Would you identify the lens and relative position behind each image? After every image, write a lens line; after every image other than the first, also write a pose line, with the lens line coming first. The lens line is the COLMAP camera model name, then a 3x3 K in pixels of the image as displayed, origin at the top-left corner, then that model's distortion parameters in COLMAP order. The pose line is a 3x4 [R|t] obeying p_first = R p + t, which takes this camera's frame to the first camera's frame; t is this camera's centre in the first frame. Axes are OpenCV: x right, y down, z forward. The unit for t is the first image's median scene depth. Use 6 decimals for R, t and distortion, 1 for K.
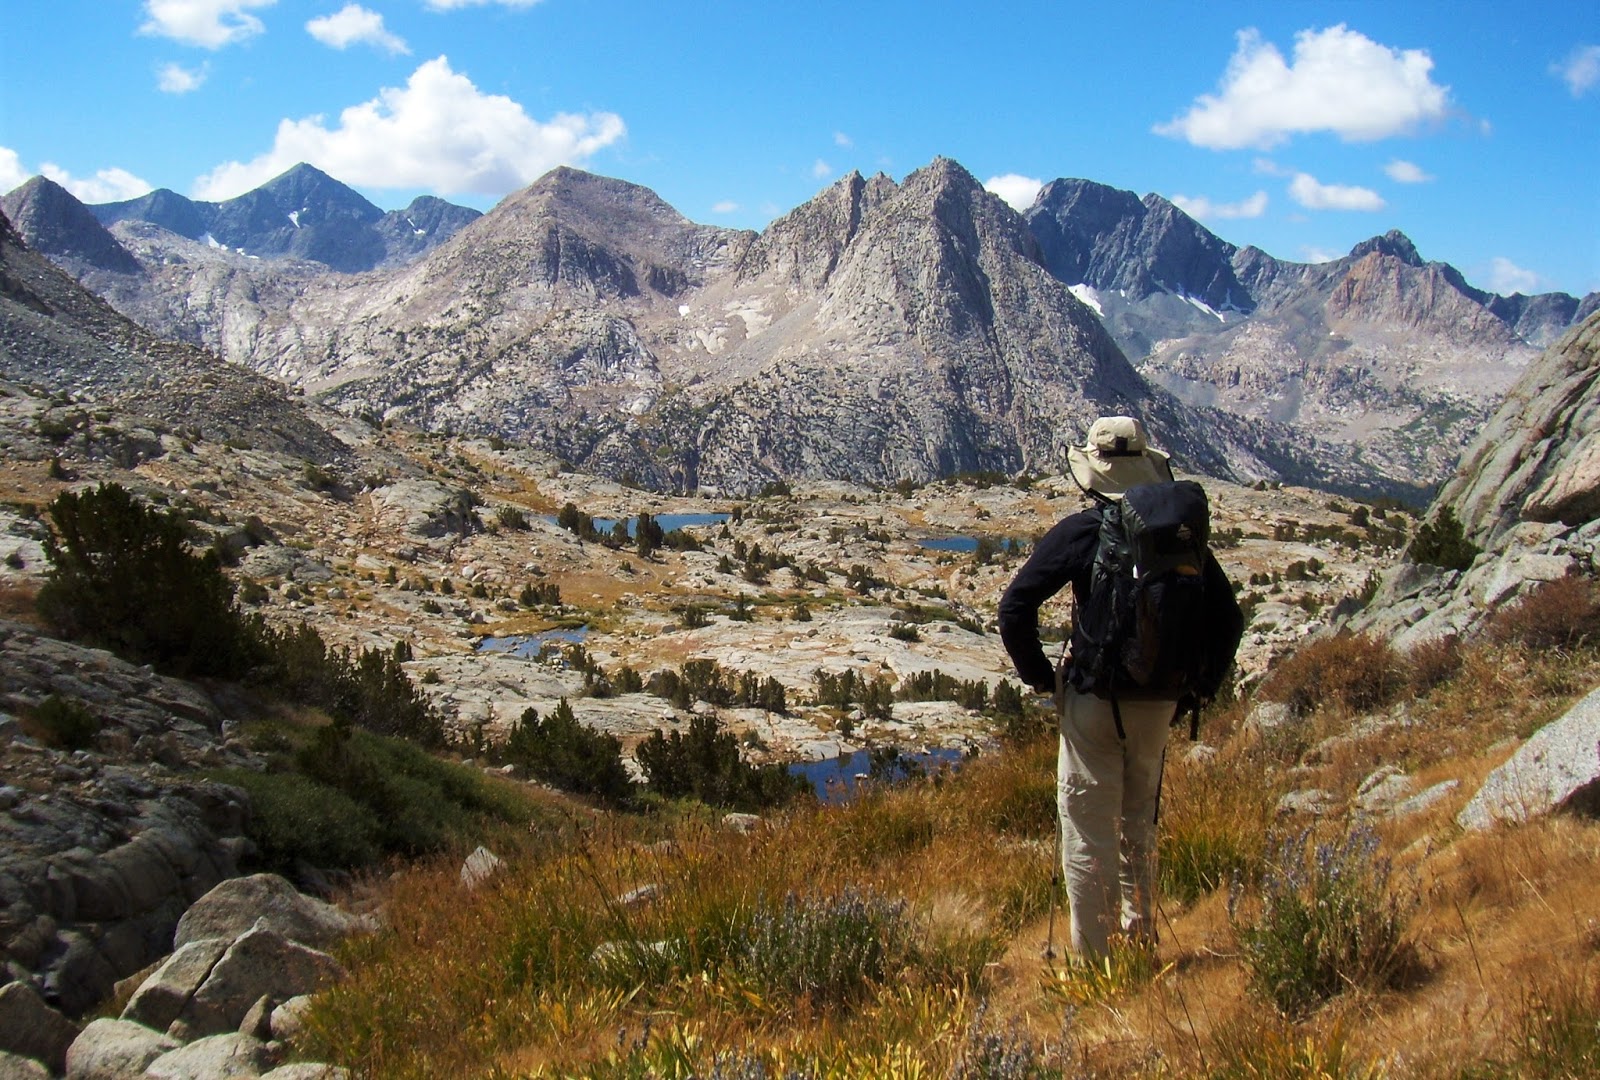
lens RADIAL K [[2000.3, 0, 800.4], [0, 2000.3, 533.5], [0, 0, 1]] dist [-0.177203, 0.000000]
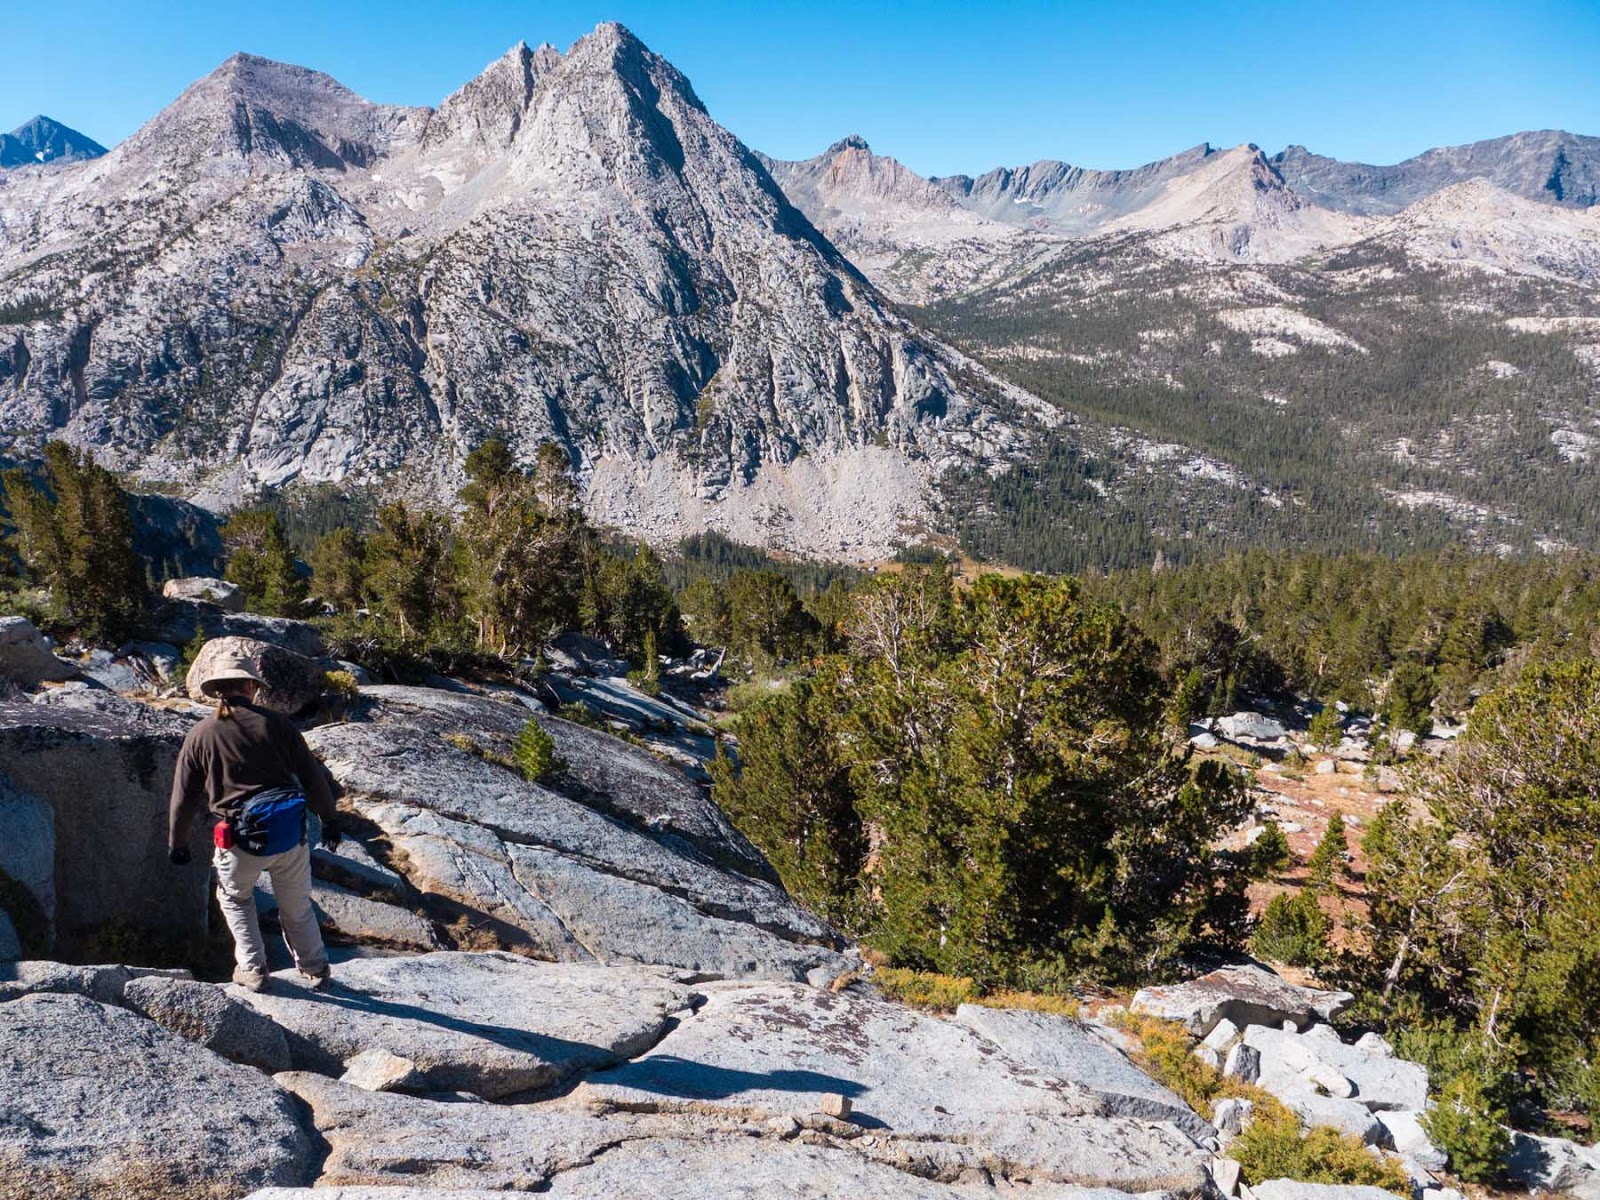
lens RADIAL K [[1197.1, 0, 838.5], [0, 1197.1, 598.5], [0, 0, 1]] dist [-0.045757, 0.002637]
pose [[0.949873, -0.120510, 0.288478, -0.040031], [0.059611, 0.975608, 0.211273, -0.007399], [-0.306901, -0.183486, 0.933887, 0.319069]]
